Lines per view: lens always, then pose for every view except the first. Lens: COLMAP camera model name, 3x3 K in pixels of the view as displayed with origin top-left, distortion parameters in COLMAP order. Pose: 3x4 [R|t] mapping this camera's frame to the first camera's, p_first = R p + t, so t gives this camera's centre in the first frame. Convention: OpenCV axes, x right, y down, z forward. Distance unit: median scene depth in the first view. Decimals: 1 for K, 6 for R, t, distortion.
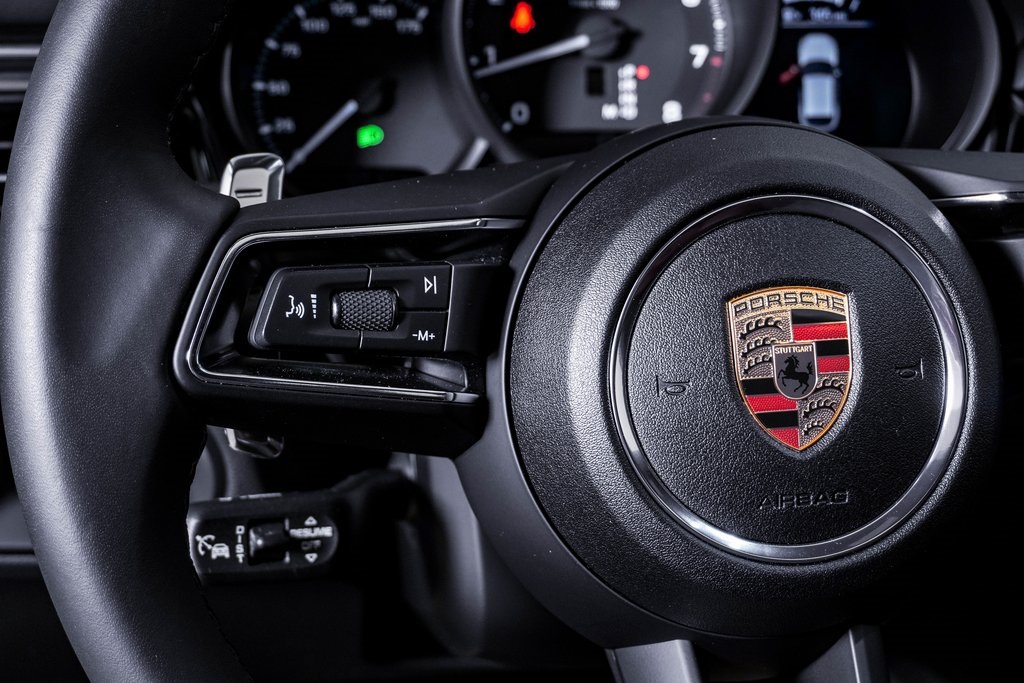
lens RADIAL K [[1573.0, 0, 497.7], [0, 1573.0, 343.0], [0, 0, 1]] dist [0.015093, 0.013295]
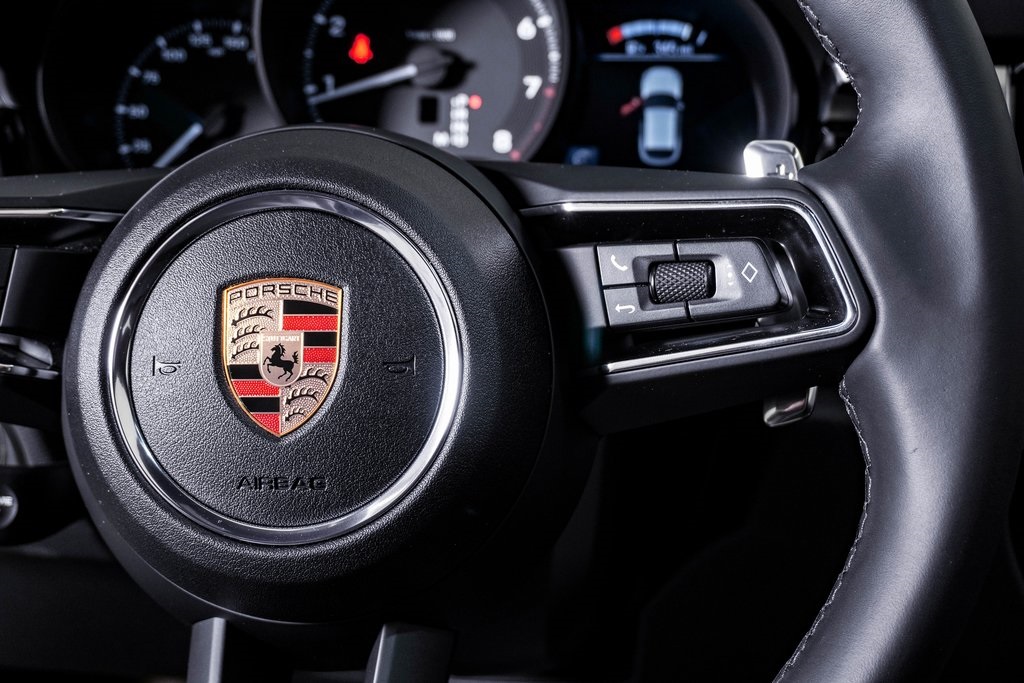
lens RADIAL K [[1539.5, 0, 513.3], [0, 1539.5, 362.5], [0, 0, 1]] dist [0.012625, 0.013835]
pose [[0.966493, 0.050765, -0.251623, 0.550554], [-0.059701, 0.997823, -0.028003, 0.036731], [0.249653, 0.042087, 0.967420, 0.053183]]
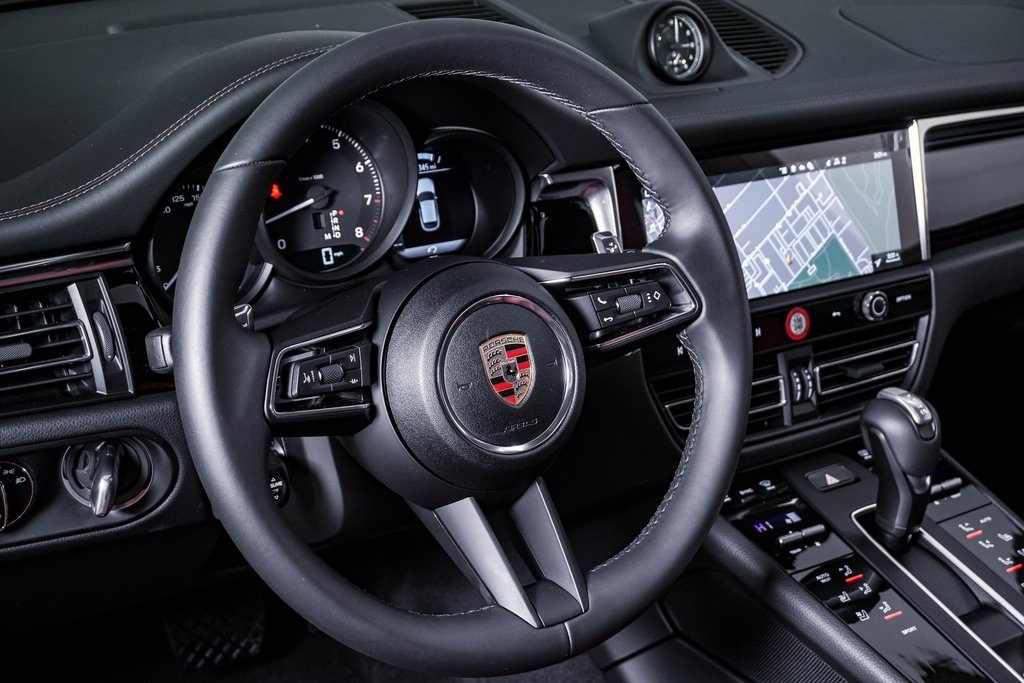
lens RADIAL K [[1573.0, 0, 497.7], [0, 1573.0, 343.0], [0, 0, 1]] dist [0.015093, 0.013295]
pose [[0.911240, -0.148677, 0.384105, -0.666856], [0.137723, 0.988884, 0.056039, -0.145923], [-0.388167, 0.001835, 0.921587, -1.061656]]
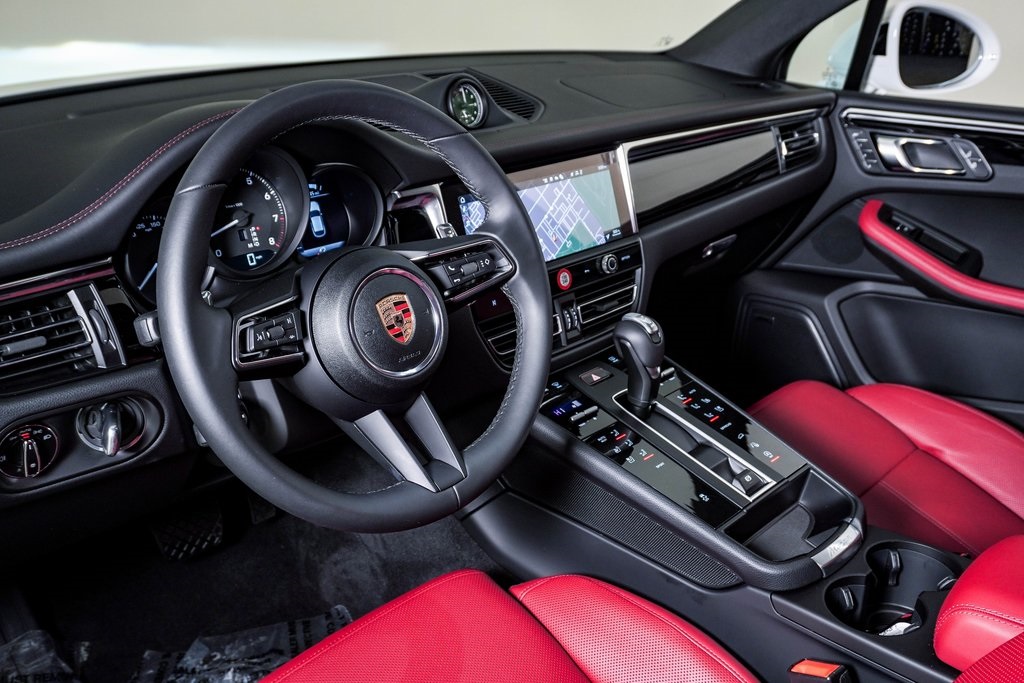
lens RADIAL K [[982.8, 0, 512.0], [0, 982.8, 341.5], [0, 0, 1]] dist [0.002406, 0.018088]
pose [[0.803872, -0.246614, 0.541268, -0.718181], [0.225762, 0.968406, 0.105935, -0.099178], [-0.550292, 0.037040, 0.834151, -0.836789]]
